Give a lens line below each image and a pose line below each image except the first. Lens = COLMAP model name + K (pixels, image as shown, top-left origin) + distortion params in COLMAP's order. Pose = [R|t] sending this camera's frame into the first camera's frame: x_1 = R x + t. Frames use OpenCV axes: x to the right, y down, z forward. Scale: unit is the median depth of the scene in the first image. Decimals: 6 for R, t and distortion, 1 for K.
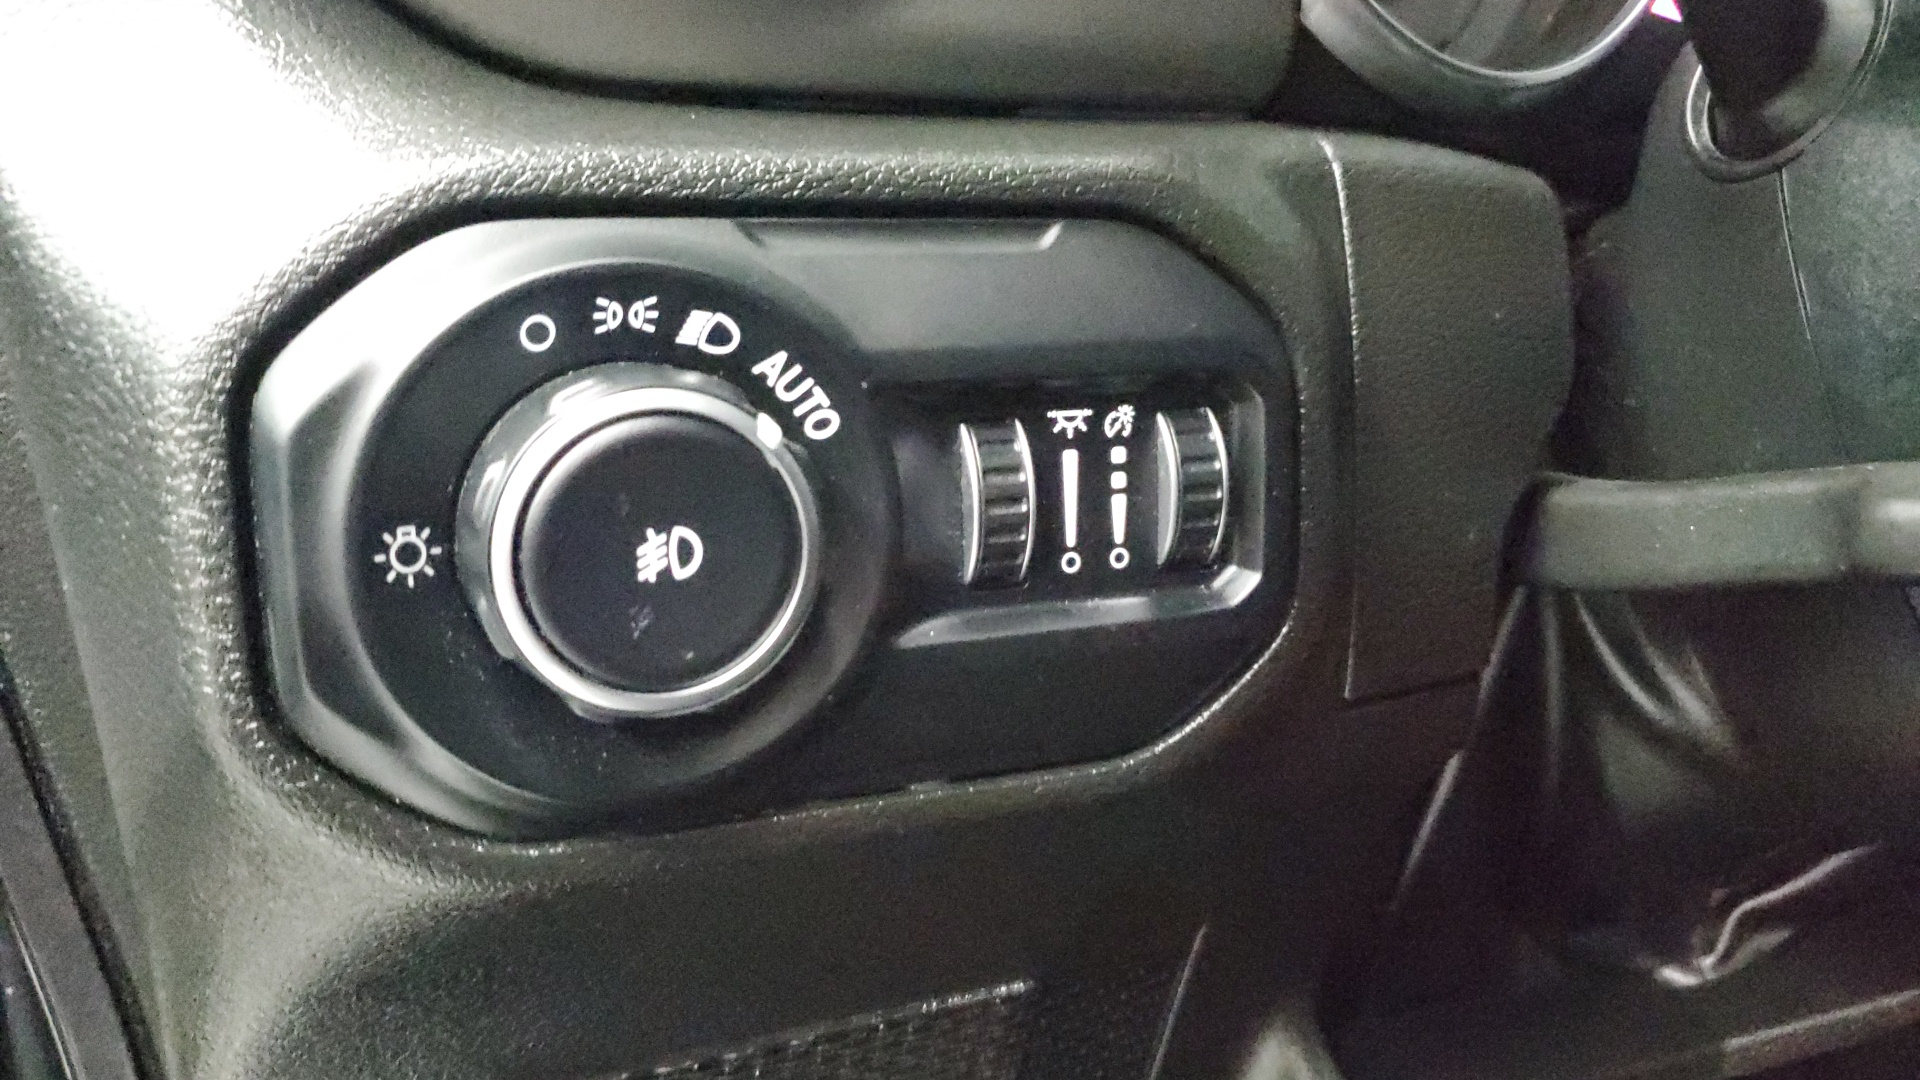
lens RADIAL K [[1474.9, 0, 1007.2], [0, 1474.9, 579.7], [0, 0, 1]] dist [0.011568, 0.005078]
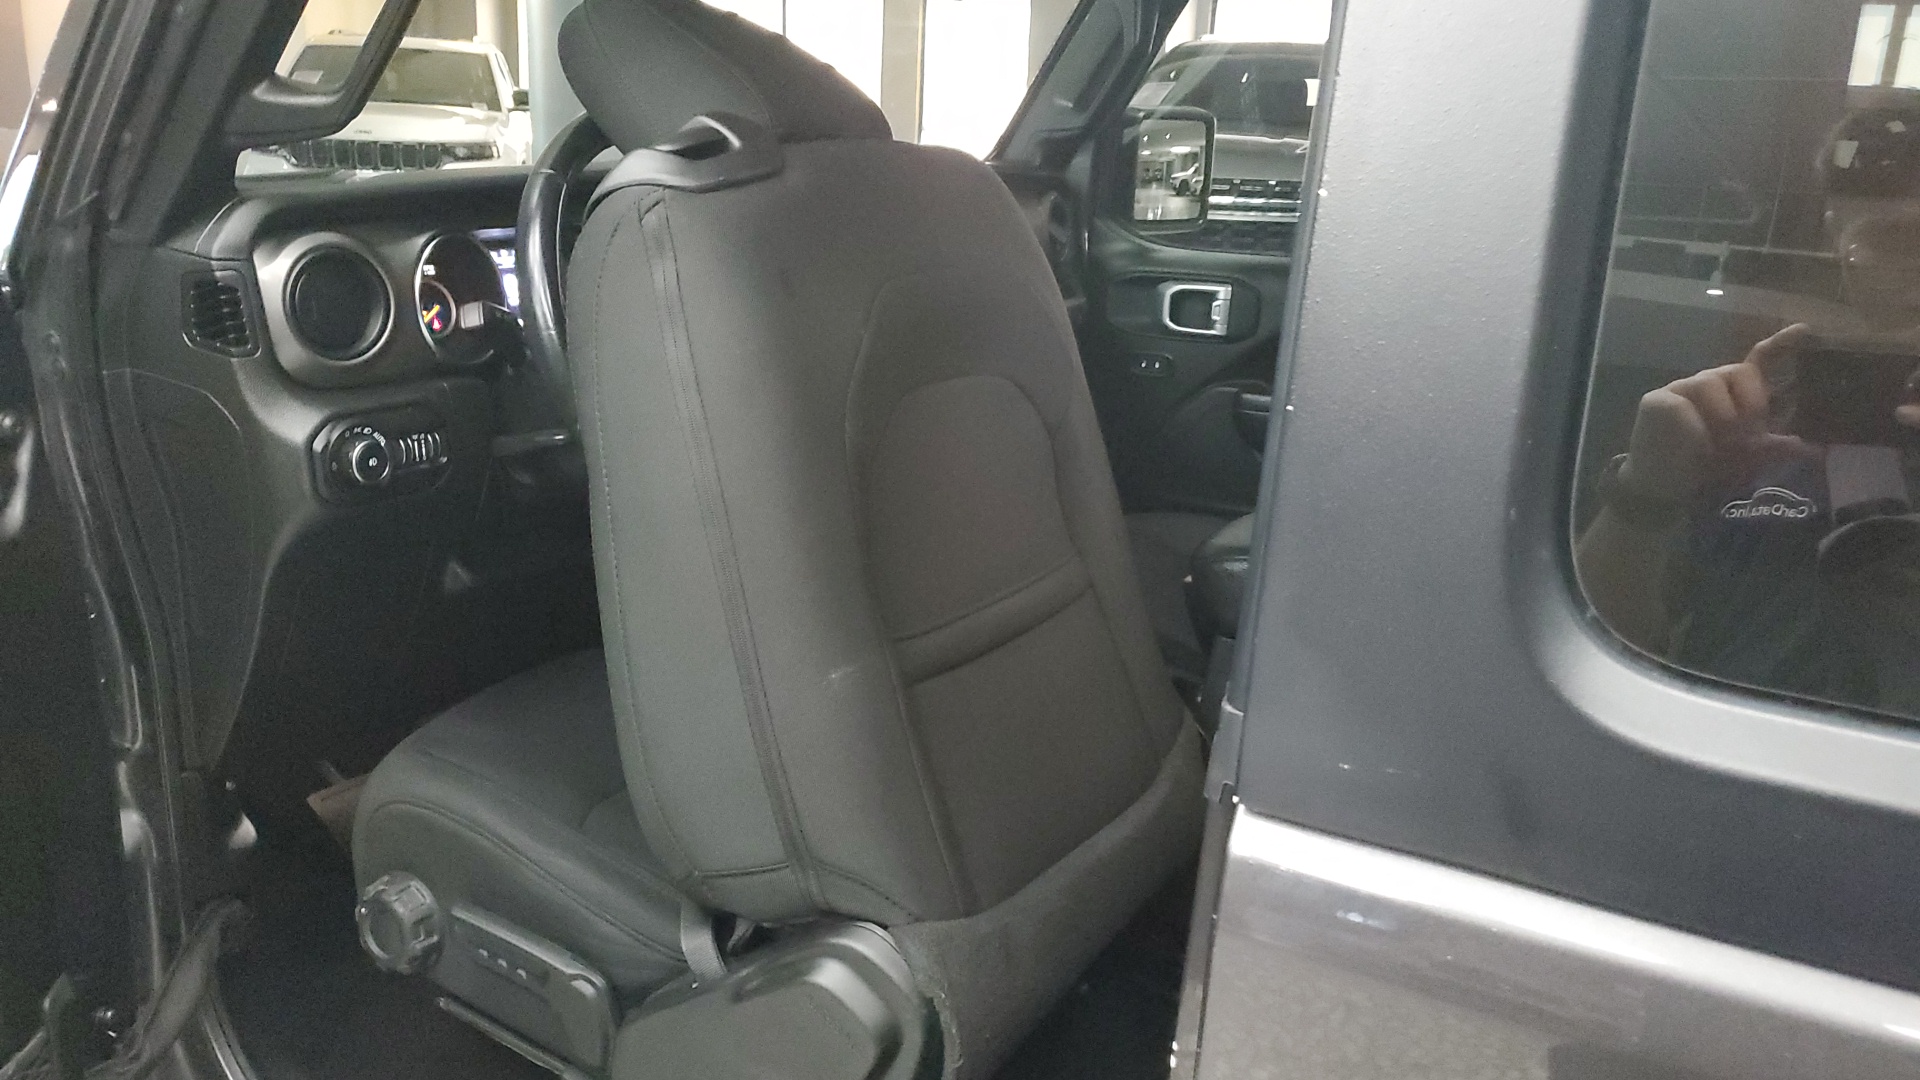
lens RADIAL K [[1471.0, 0, 977.3], [0, 1471.0, 564.5], [0, 0, 1]] dist [0.052982, -0.106448]
pose [[0.797155, -0.138010, 0.587791, -1.811878], [0.098702, 0.990216, 0.098638, 0.047252], [-0.595653, -0.020614, 0.802977, -5.466640]]
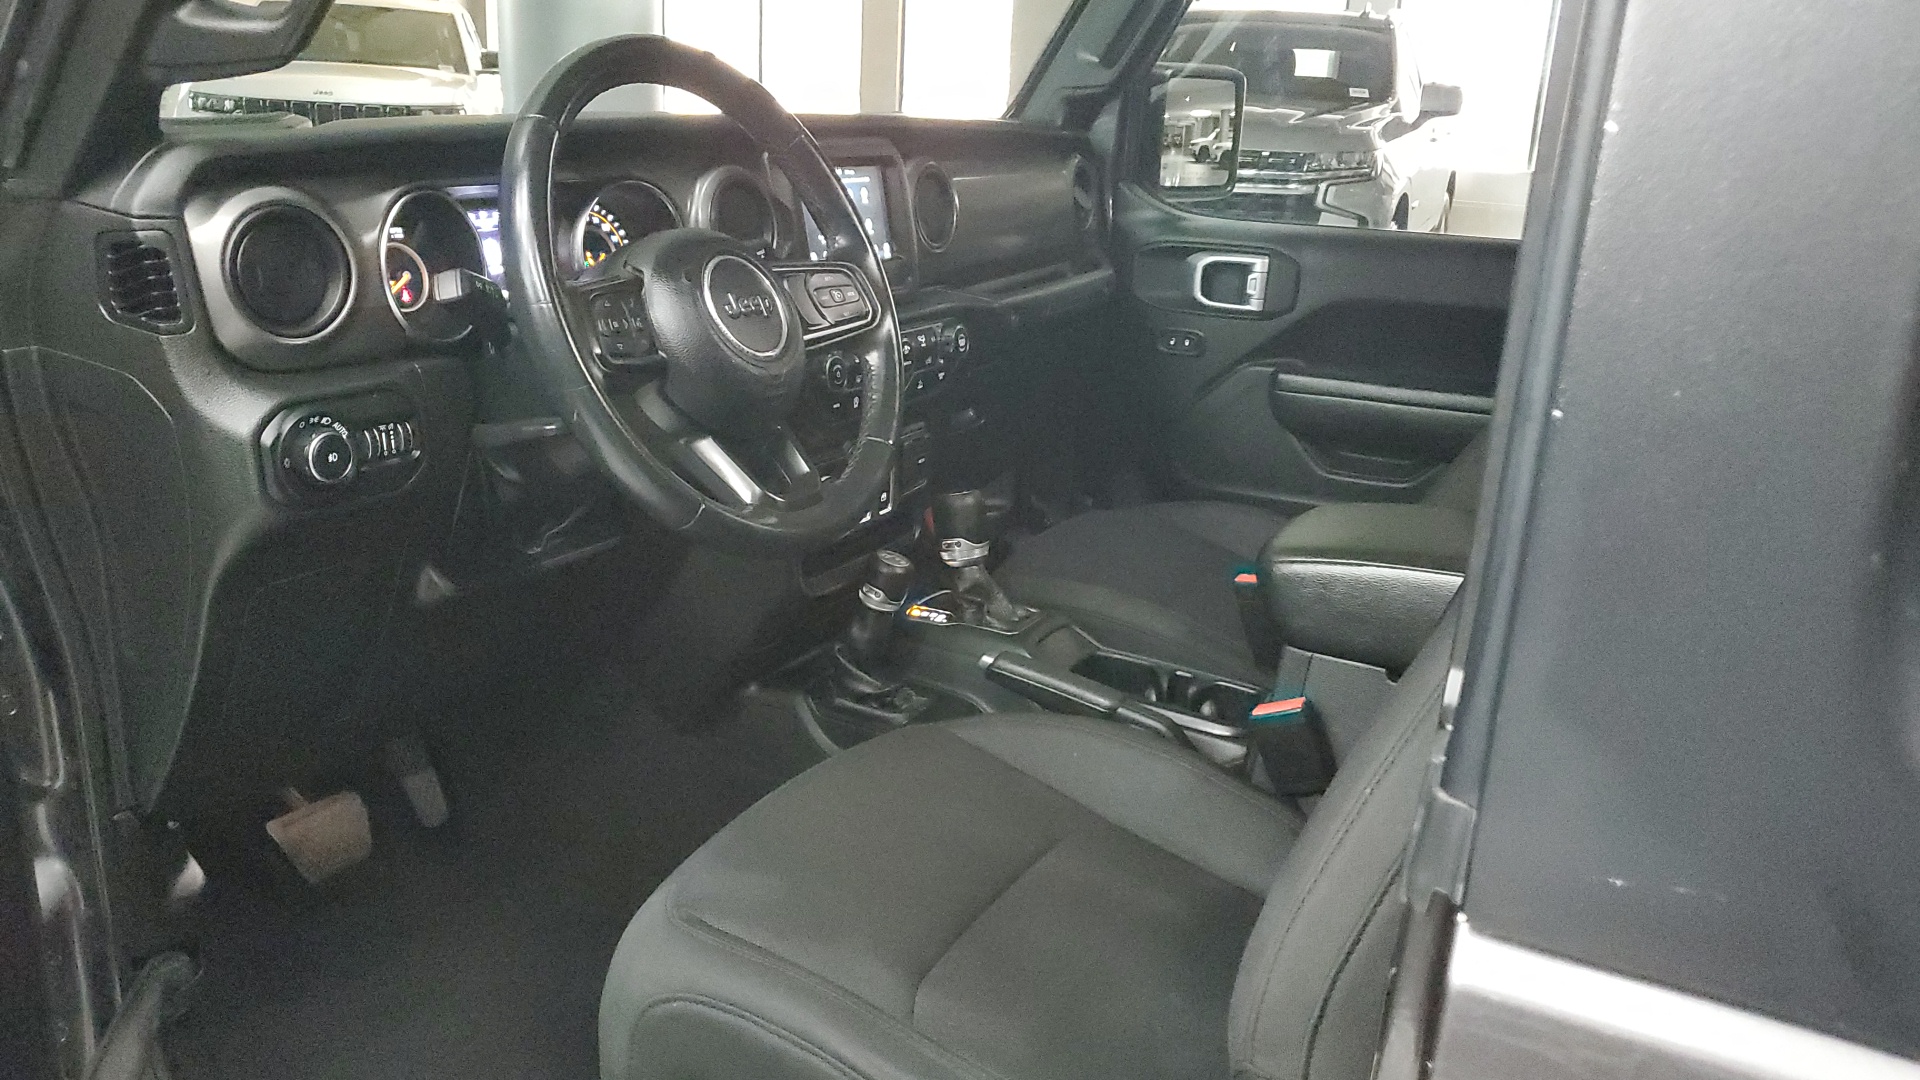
lens RADIAL K [[1474.9, 0, 1007.2], [0, 1474.9, 579.7], [0, 0, 1]] dist [0.011568, 0.005078]
pose [[0.775780, -0.155957, 0.611427, -1.569231], [0.096411, 0.986894, 0.129402, -0.034943], [-0.623595, -0.041439, 0.780649, -4.658507]]
